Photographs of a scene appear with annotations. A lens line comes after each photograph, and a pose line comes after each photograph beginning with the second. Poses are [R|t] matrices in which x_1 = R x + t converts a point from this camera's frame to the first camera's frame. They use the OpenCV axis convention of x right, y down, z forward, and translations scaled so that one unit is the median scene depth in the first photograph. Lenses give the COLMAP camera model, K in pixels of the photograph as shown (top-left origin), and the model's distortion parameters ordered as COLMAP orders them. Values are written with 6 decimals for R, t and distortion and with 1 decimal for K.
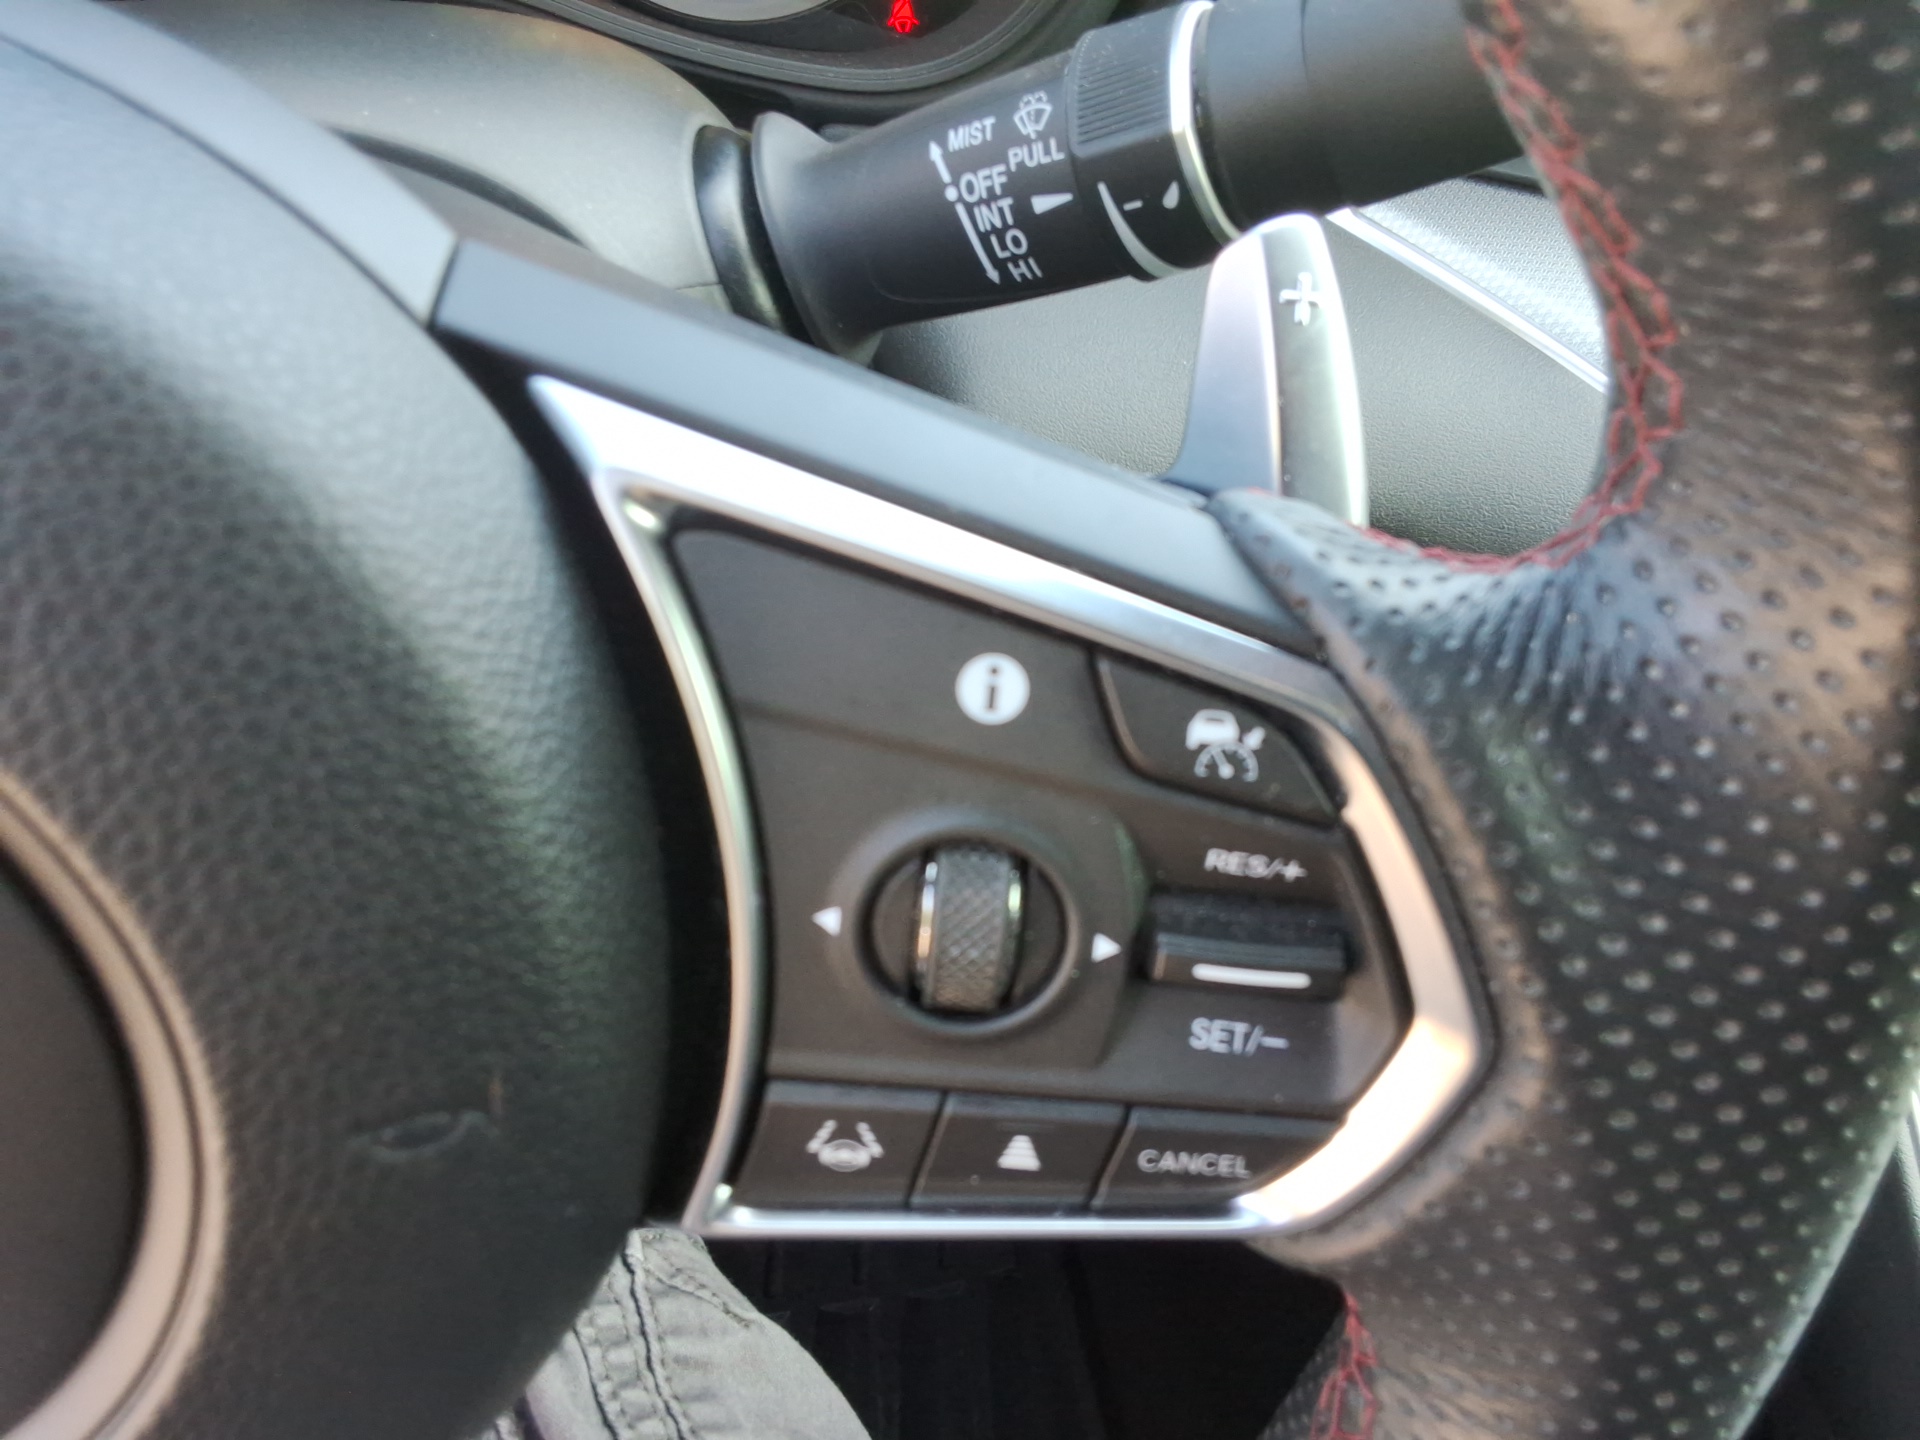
lens RADIAL K [[1564.9, 0, 961.0], [0, 1564.9, 728.1], [0, 0, 1]] dist [0.079605, -0.157367]
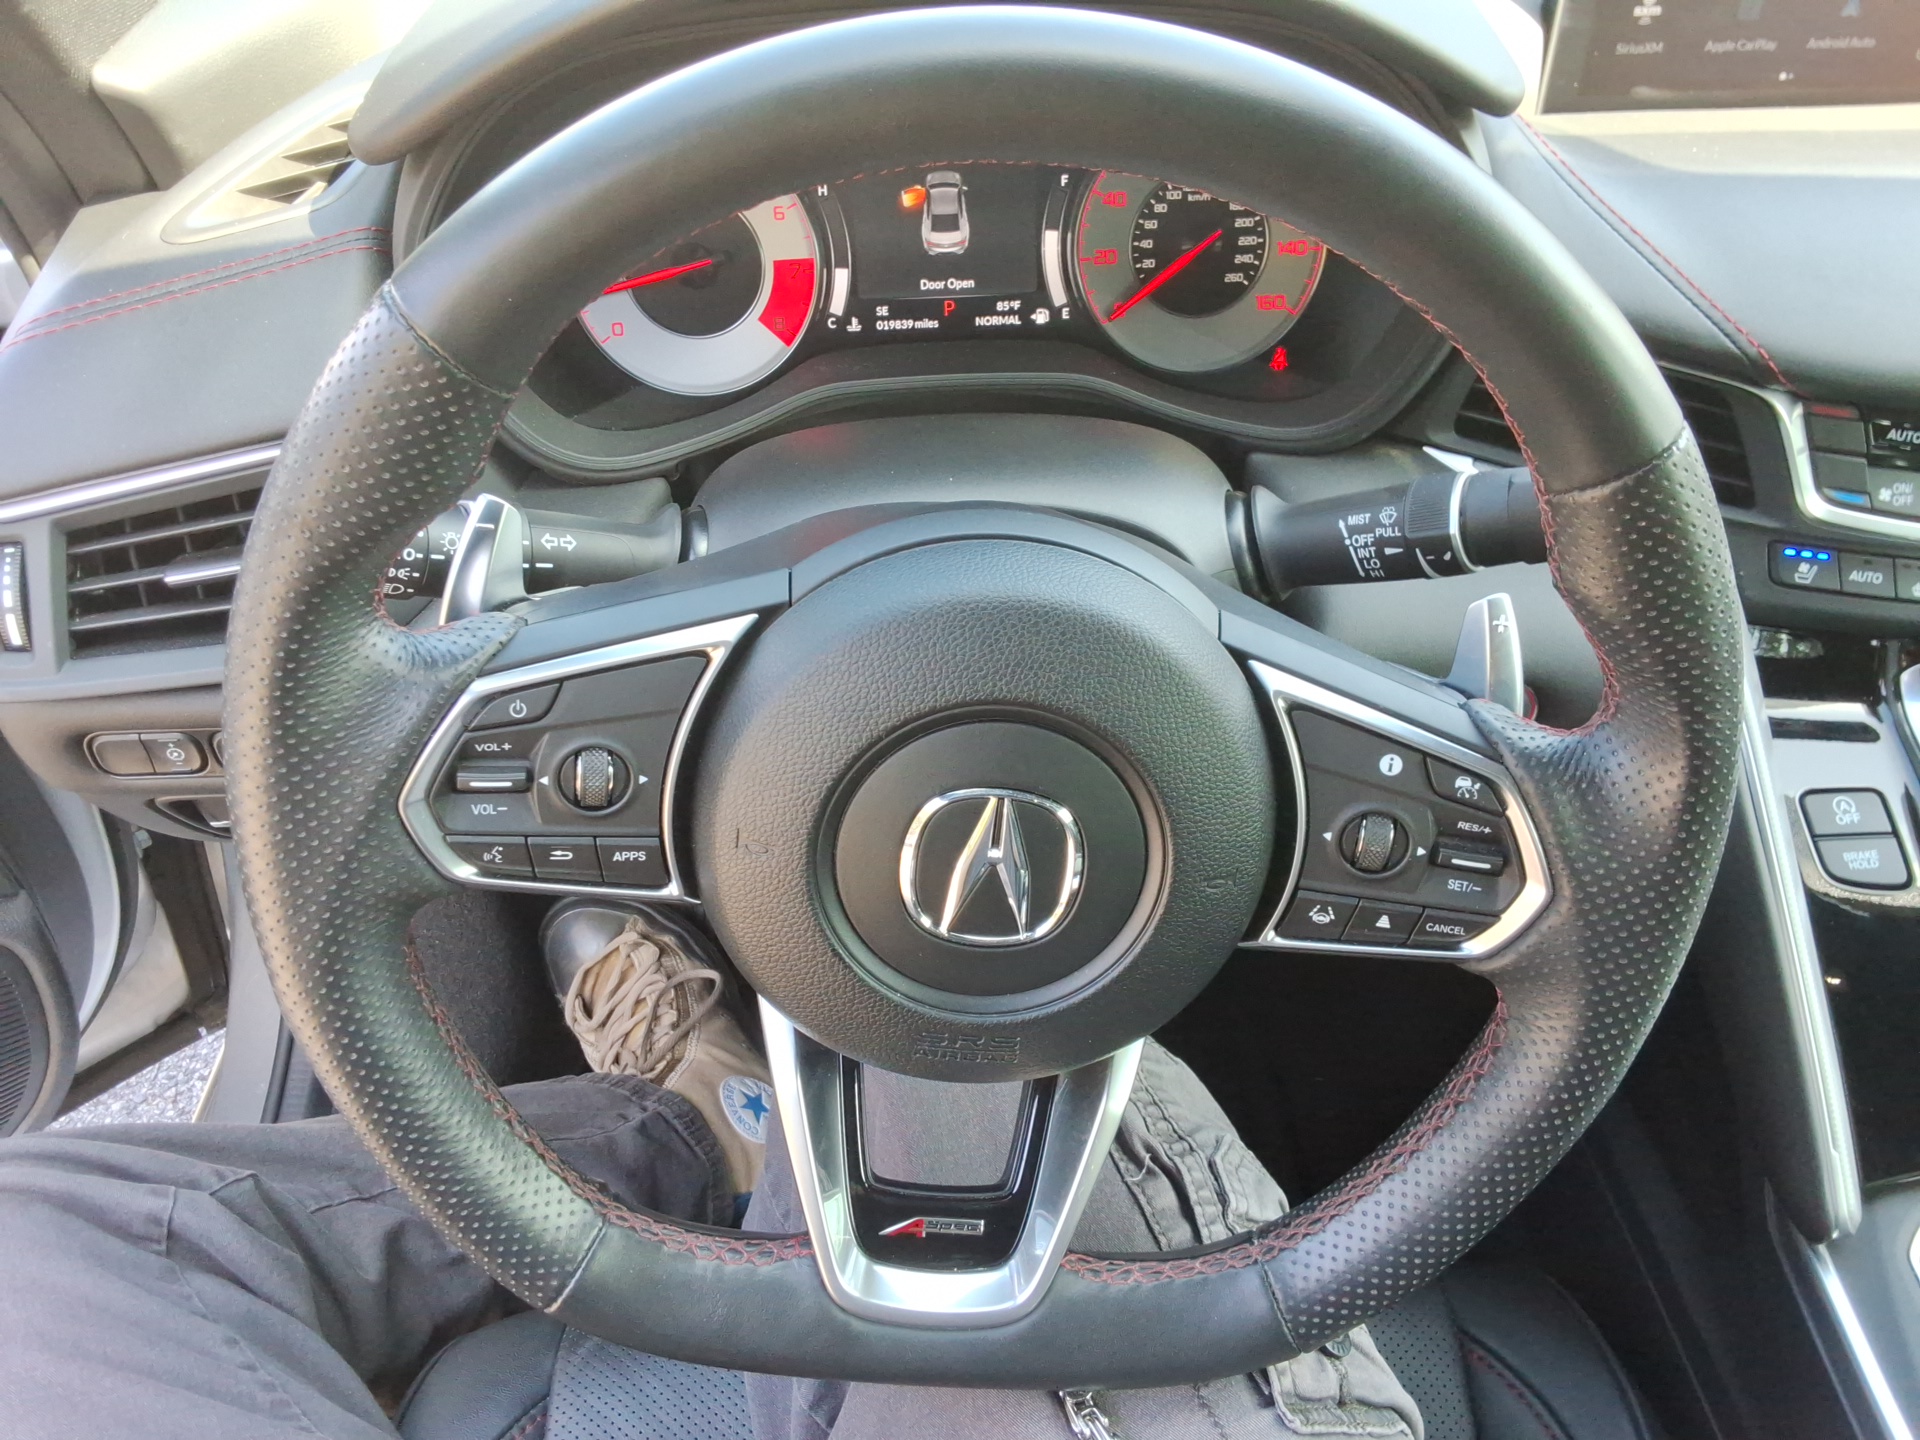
lens RADIAL K [[1564.9, 0, 931.6], [0, 1564.9, 710.6], [0, 0, 1]] dist [0.079605, -0.157367]
pose [[0.990657, 0.058594, -0.123149, -0.486270], [-0.060340, 0.998123, -0.010490, -0.042439], [0.122304, 0.017823, 0.992333, -2.138717]]
